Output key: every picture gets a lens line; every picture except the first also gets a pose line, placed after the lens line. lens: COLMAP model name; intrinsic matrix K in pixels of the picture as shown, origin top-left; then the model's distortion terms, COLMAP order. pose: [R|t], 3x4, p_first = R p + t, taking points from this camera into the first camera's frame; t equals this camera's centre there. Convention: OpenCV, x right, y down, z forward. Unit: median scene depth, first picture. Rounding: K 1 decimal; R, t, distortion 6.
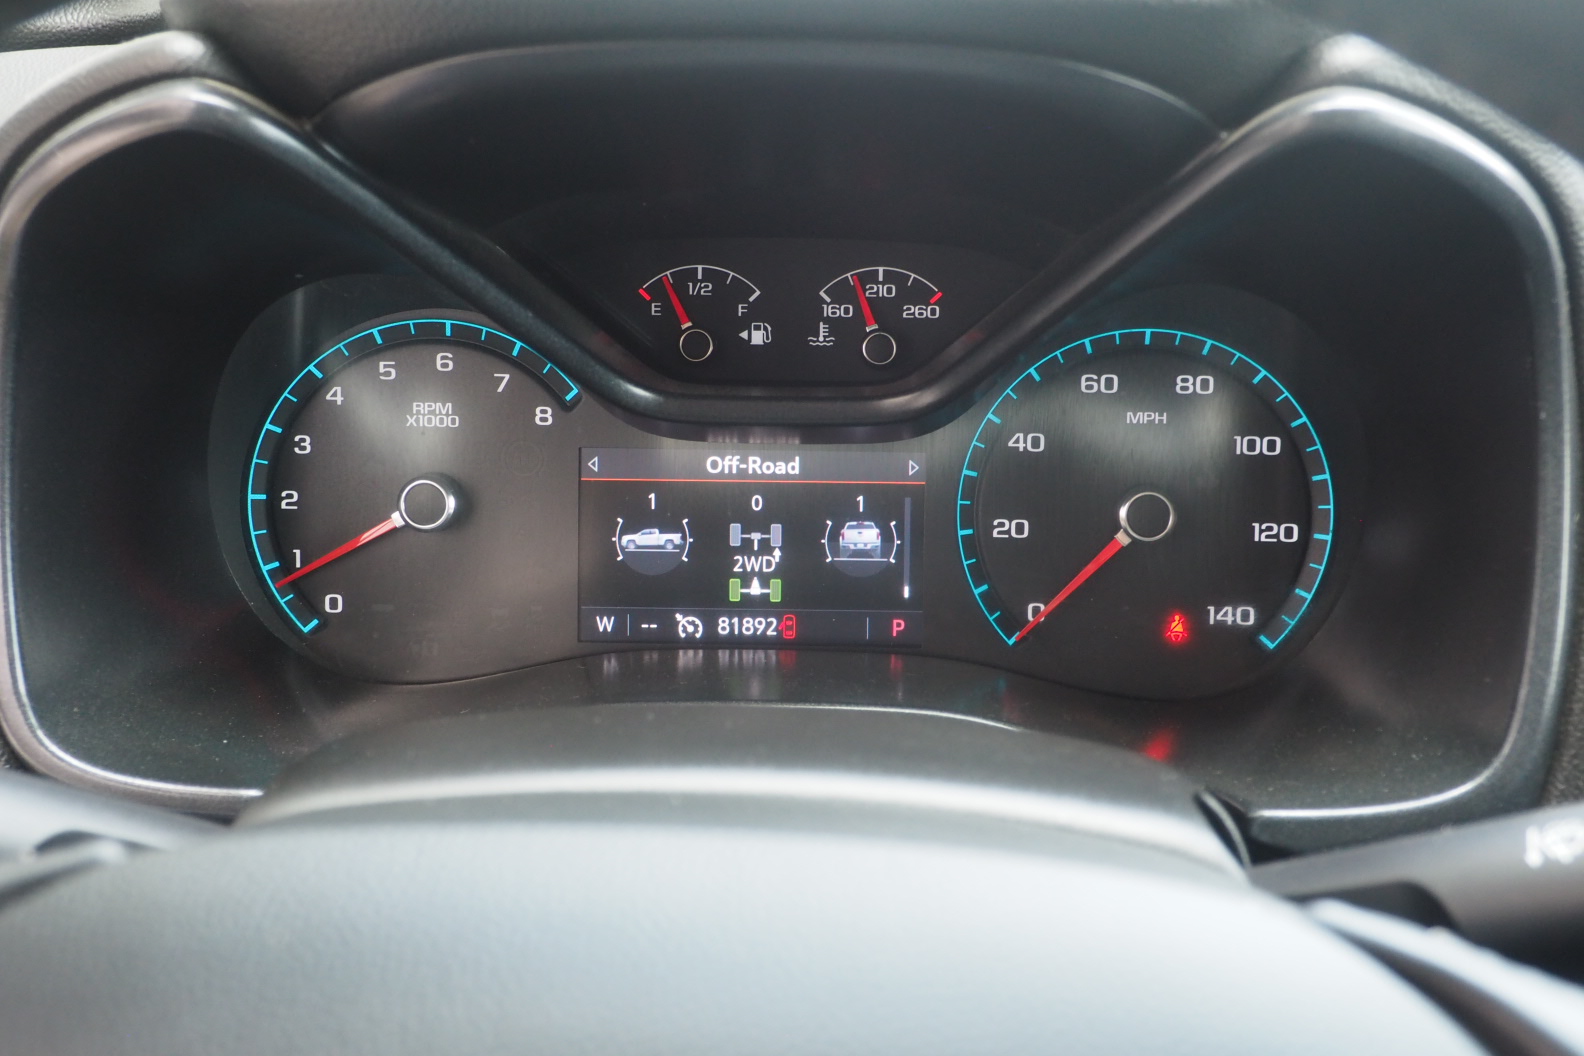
lens RADIAL K [[1846.5, 0, 792.0], [0, 1846.5, 528.0], [0, 0, 1]] dist [-0.024761, -0.006626]
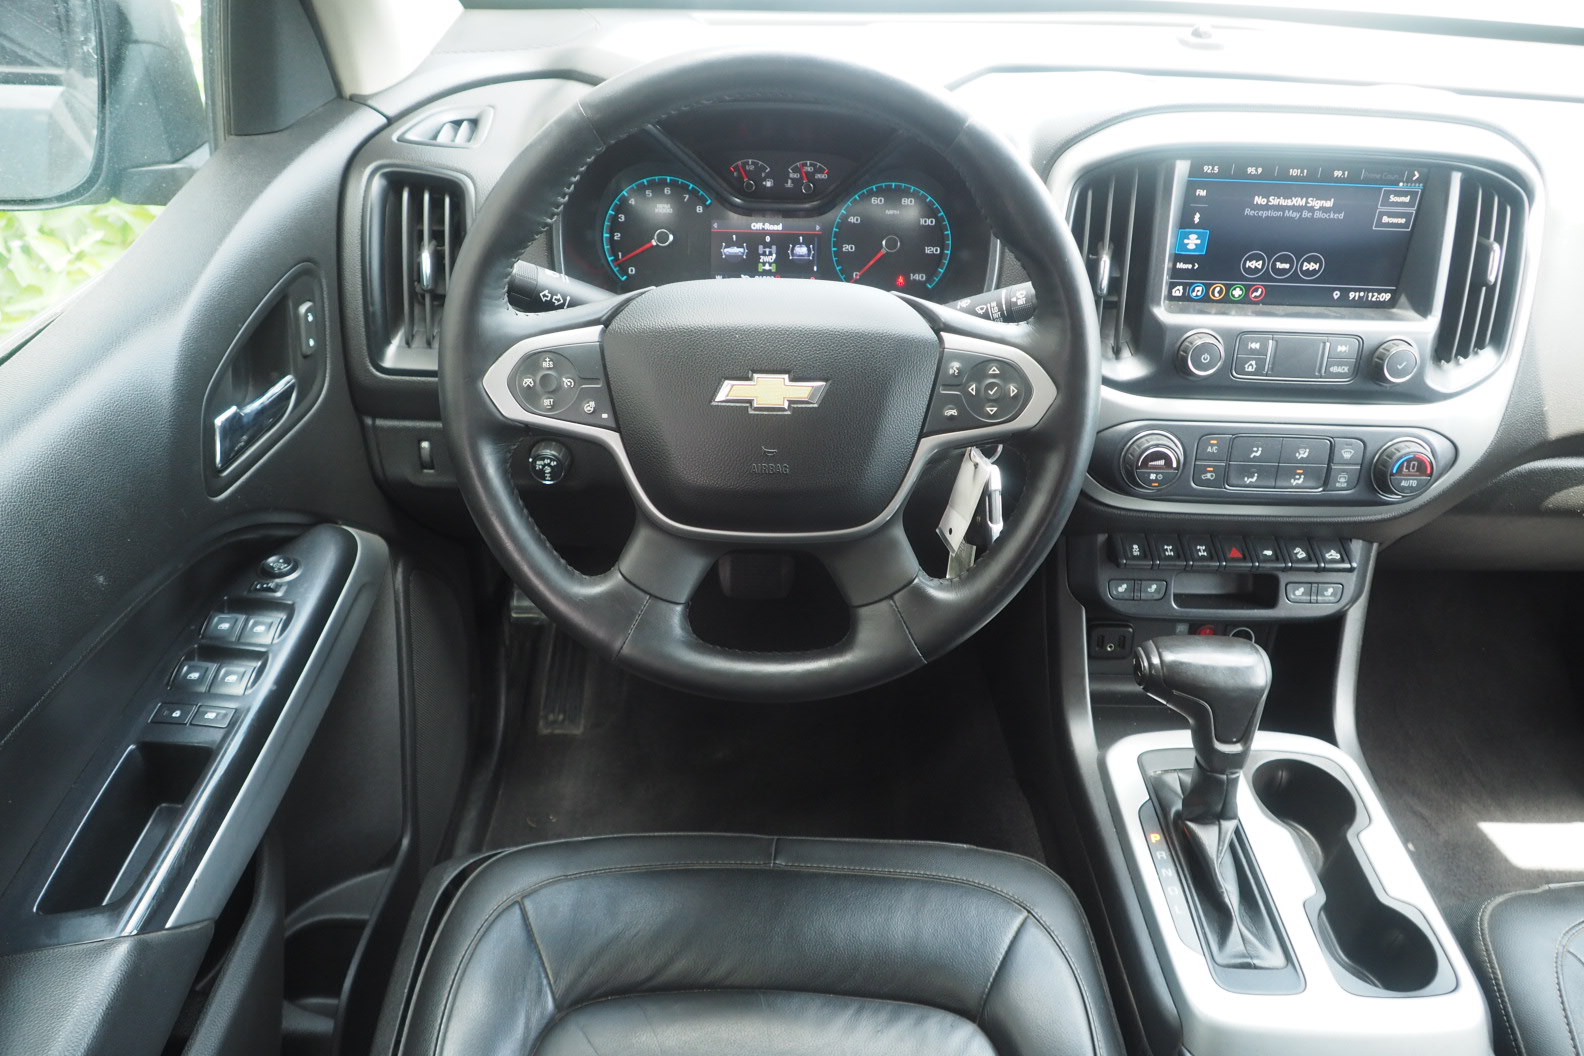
lens RADIAL K [[1116.9, 0, 792.0], [0, 1116.9, 528.0], [0, 0, 1]] dist [-0.038302, 0.001870]
pose [[0.999539, 0.003615, 0.030148, -0.033292], [-0.009214, 0.982180, 0.187716, 0.113235], [-0.028932, -0.187907, 0.981761, -0.947367]]
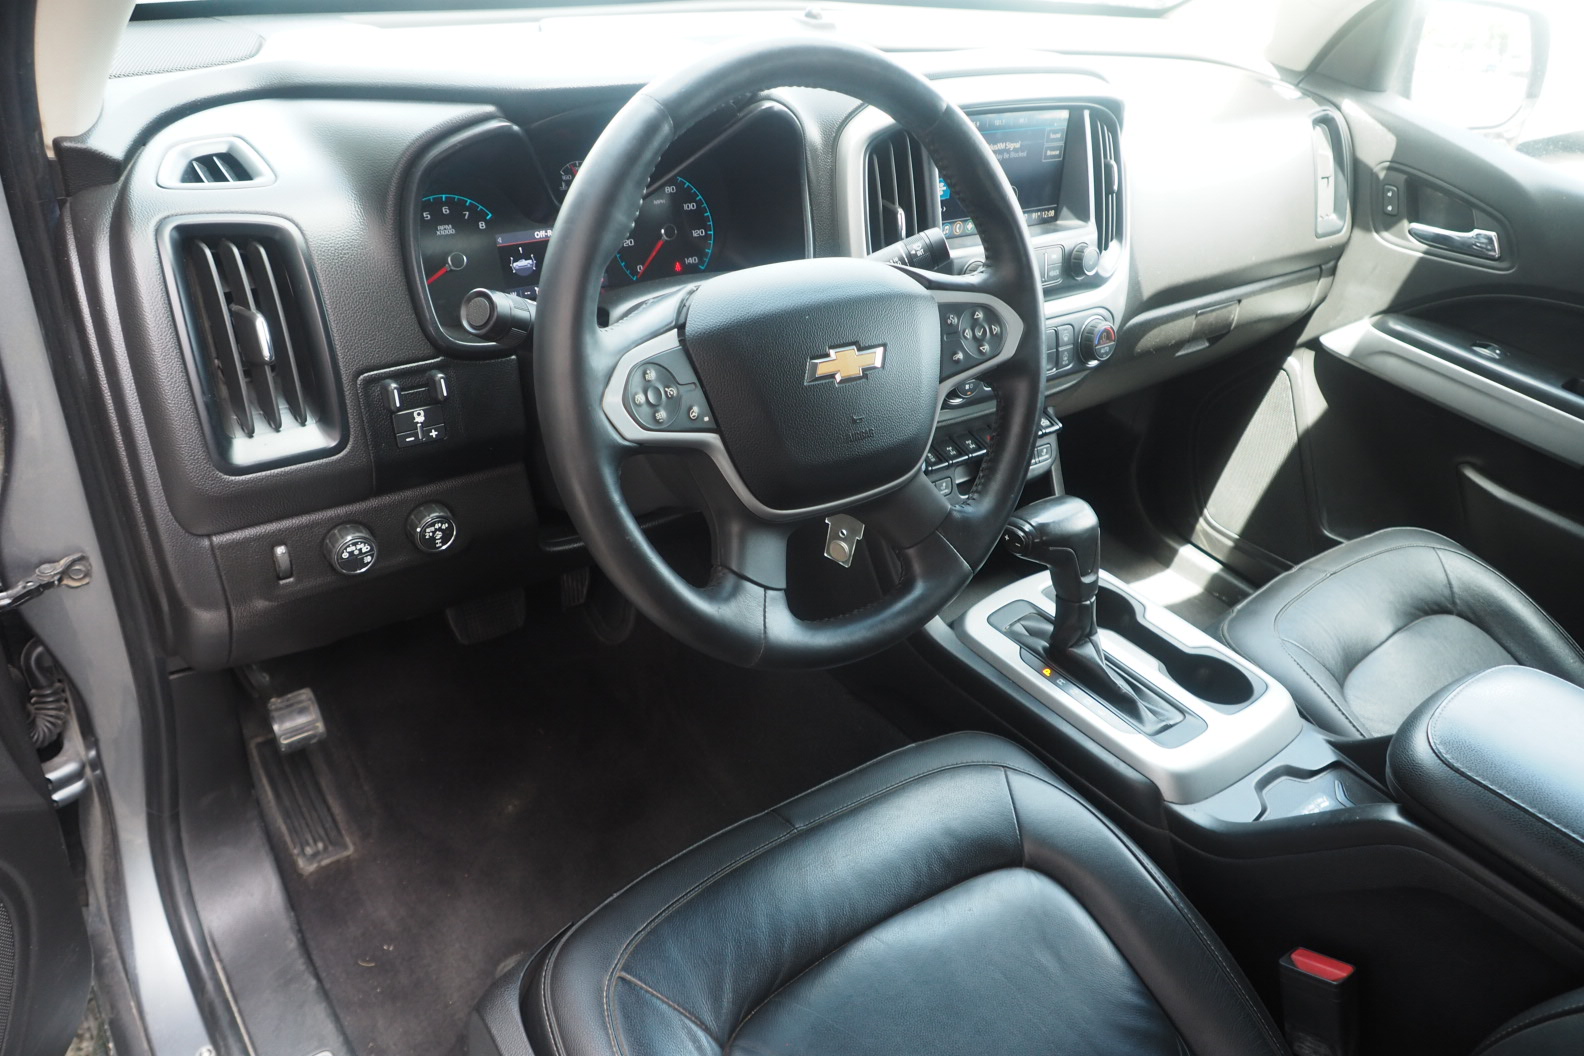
lens RADIAL K [[1111.5, 0, 795.0], [0, 1111.5, 531.0], [0, 0, 1]] dist [-0.031747, -0.002525]
pose [[0.771570, -0.281154, 0.570642, -0.879475], [0.166706, 0.955046, 0.245145, 0.053807], [-0.613913, -0.094017, 0.783755, -0.703370]]
